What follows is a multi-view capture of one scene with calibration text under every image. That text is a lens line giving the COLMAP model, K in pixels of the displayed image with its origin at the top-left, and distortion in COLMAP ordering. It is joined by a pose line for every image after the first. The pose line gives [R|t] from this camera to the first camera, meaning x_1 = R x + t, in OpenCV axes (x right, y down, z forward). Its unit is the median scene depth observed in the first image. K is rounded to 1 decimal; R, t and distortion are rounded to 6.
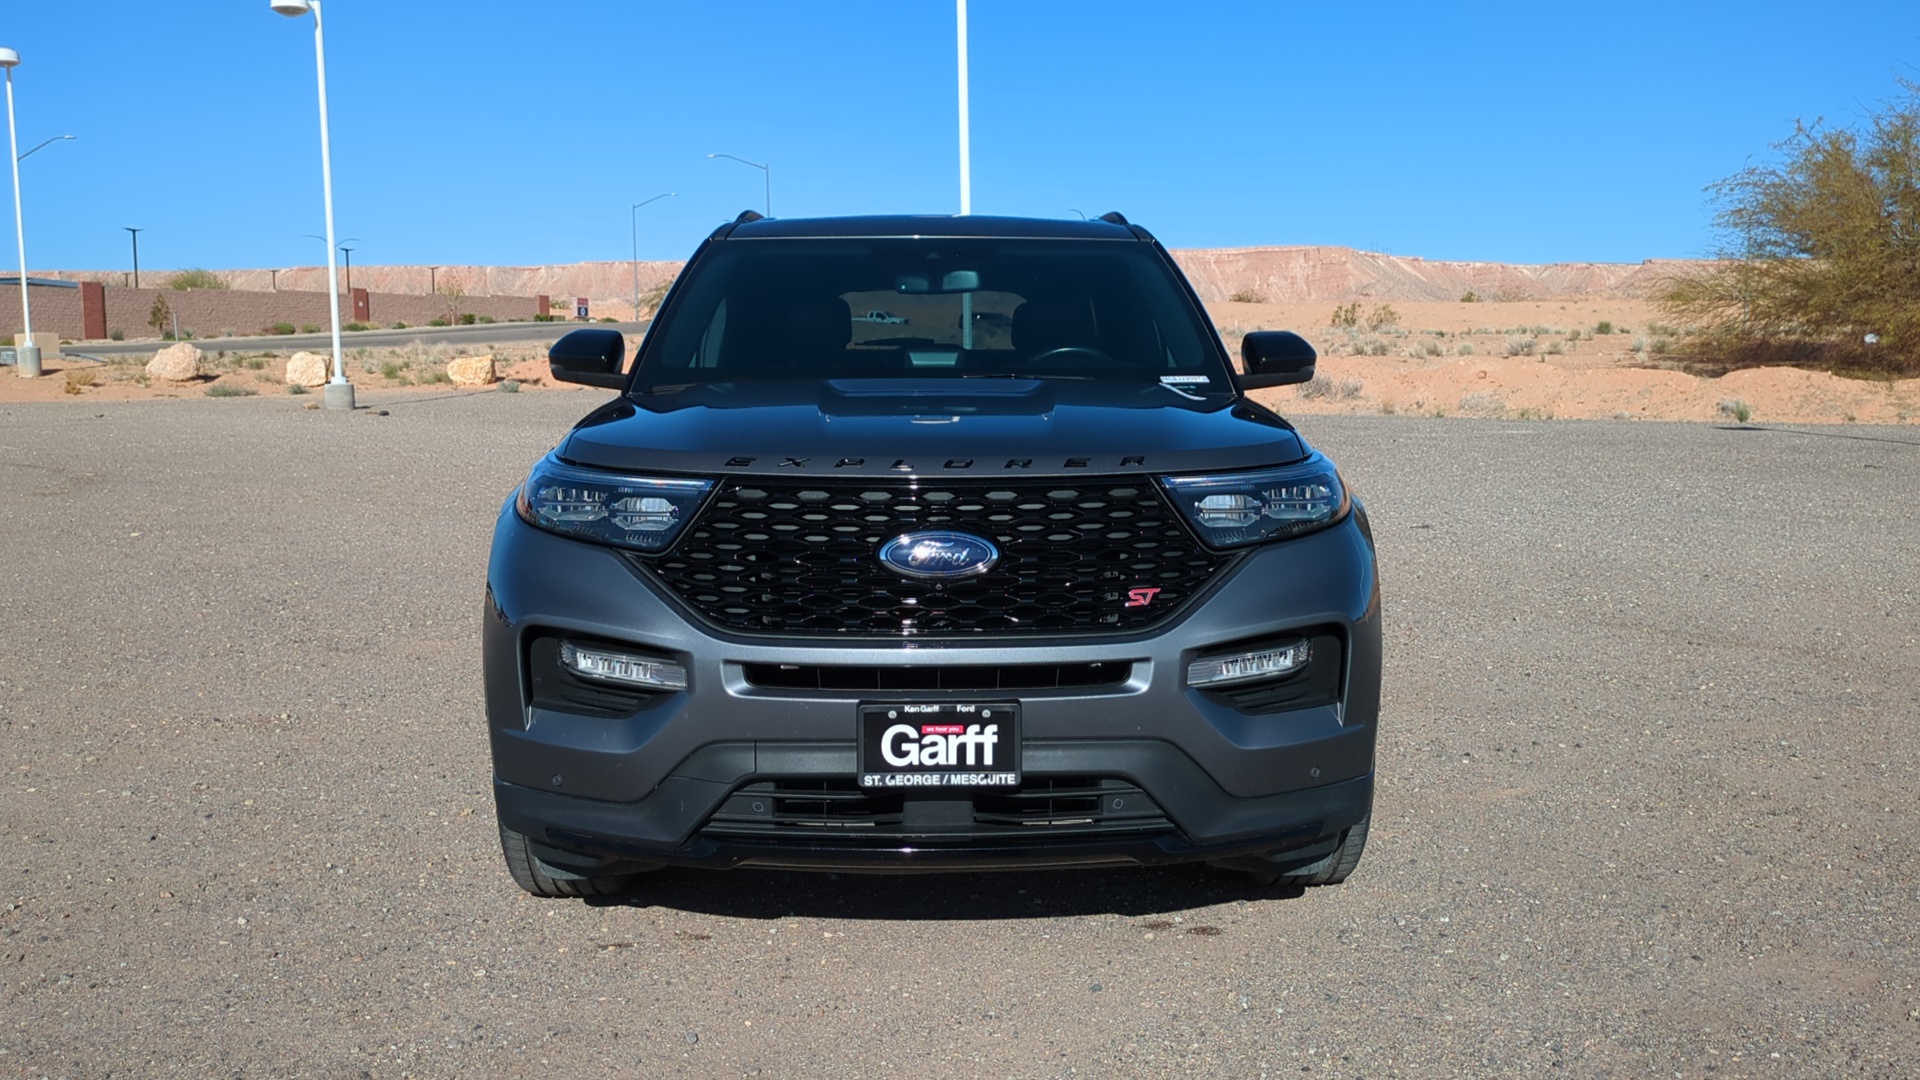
lens RADIAL K [[1650.5, 0, 970.8], [0, 1650.5, 540.9], [0, 0, 1]] dist [0.071518, -0.078091]
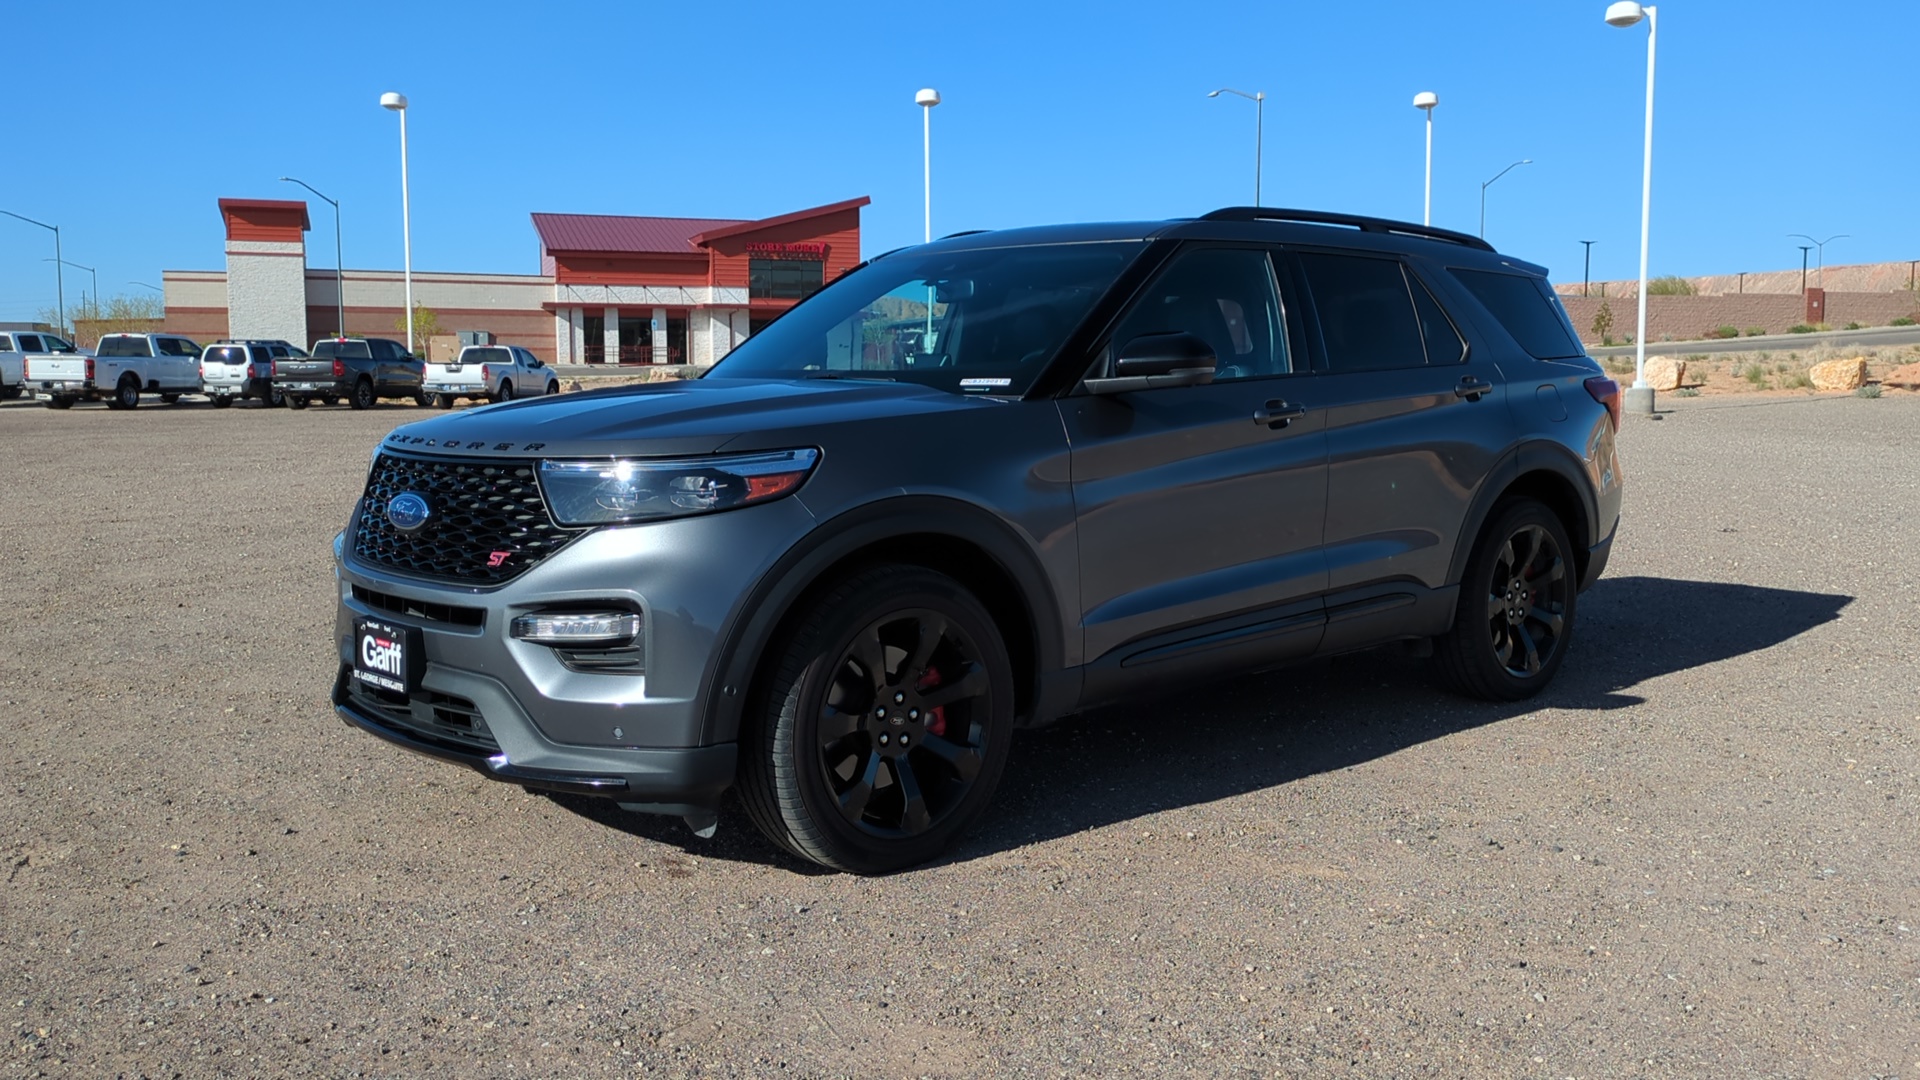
lens RADIAL K [[1650.5, 0, 980.9], [0, 1650.5, 542.3], [0, 0, 1]] dist [0.071518, -0.078091]
pose [[0.665170, 0.077659, -0.742643, 1.236373], [-0.079062, 0.996311, 0.033371, -0.046276], [0.742495, 0.036518, 0.668856, 0.448129]]
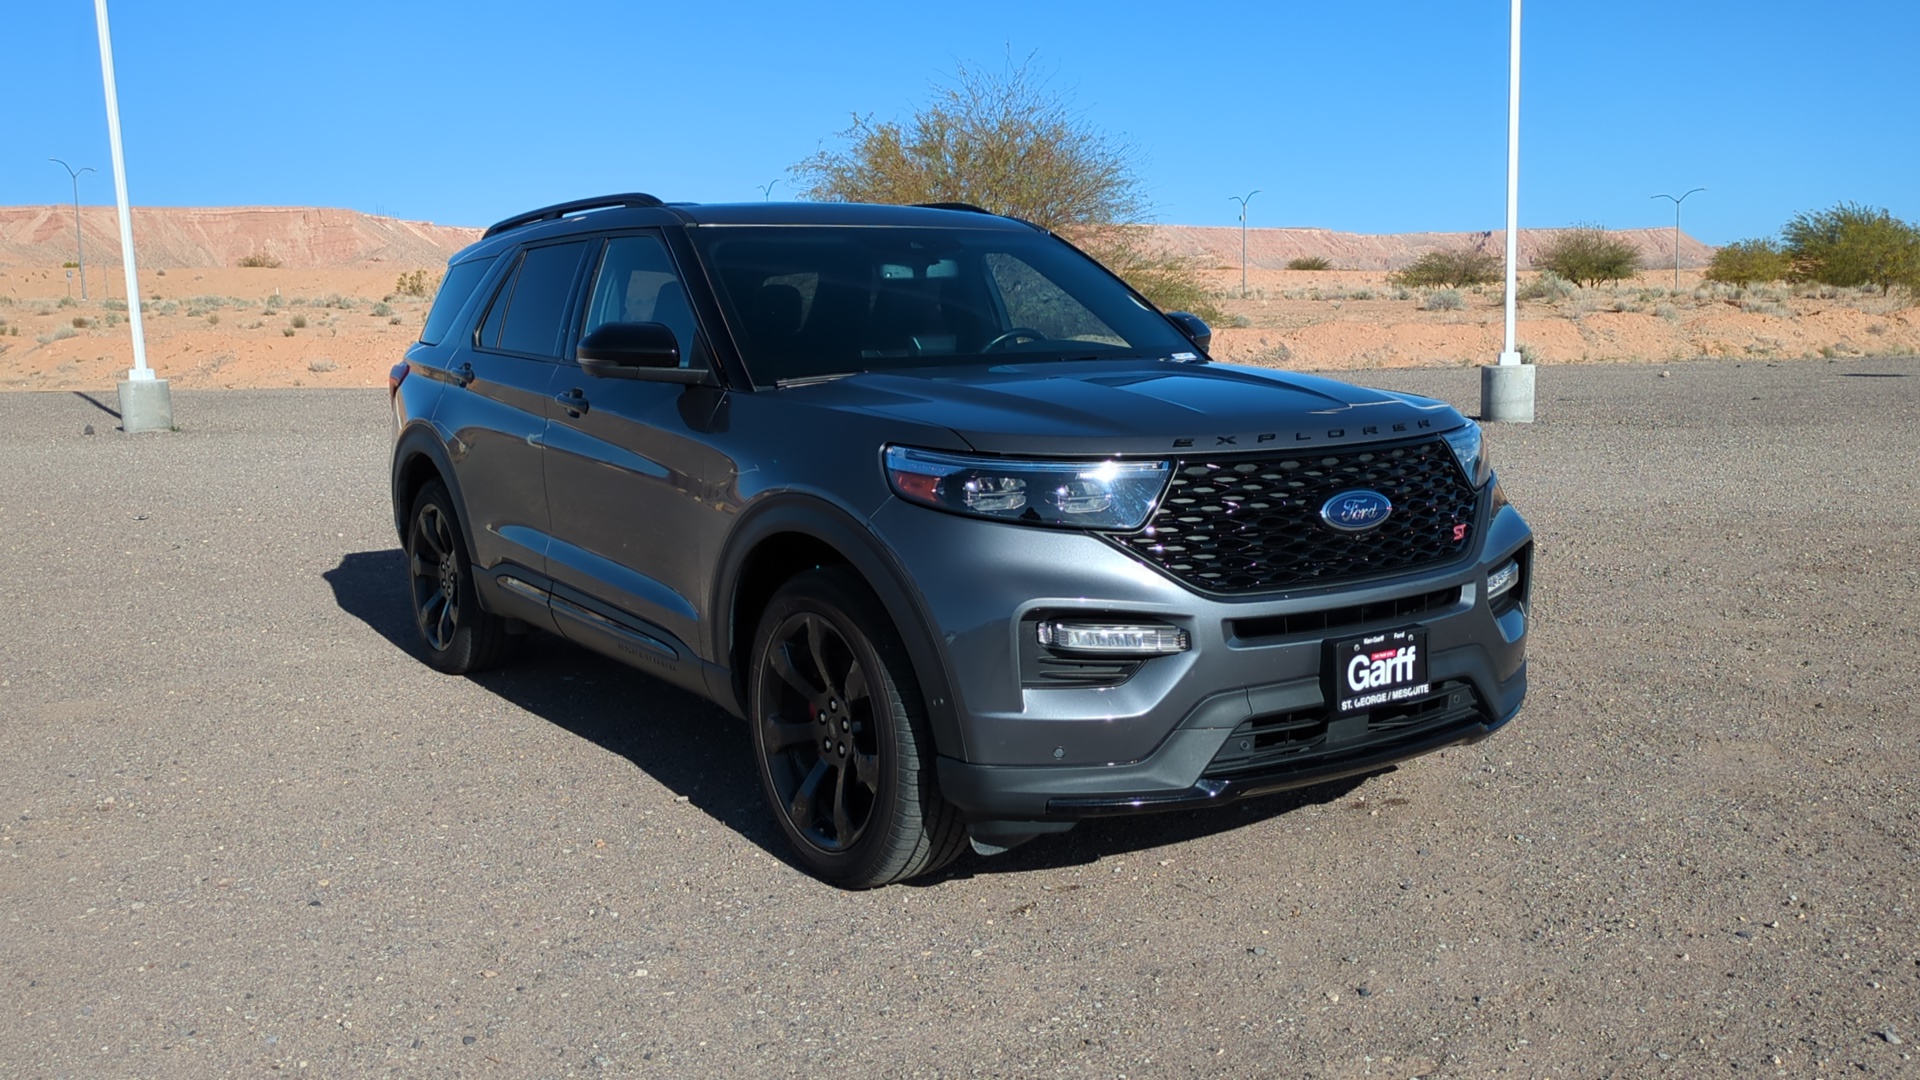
lens RADIAL K [[1650.5, 0, 947.9], [0, 1650.5, 552.3], [0, 0, 1]] dist [0.071518, -0.078091]
pose [[0.841962, -0.092300, 0.531583, -0.882802], [0.078070, 0.995731, 0.049238, -0.042201], [-0.533859, 0.000044, 0.845574, 0.148604]]
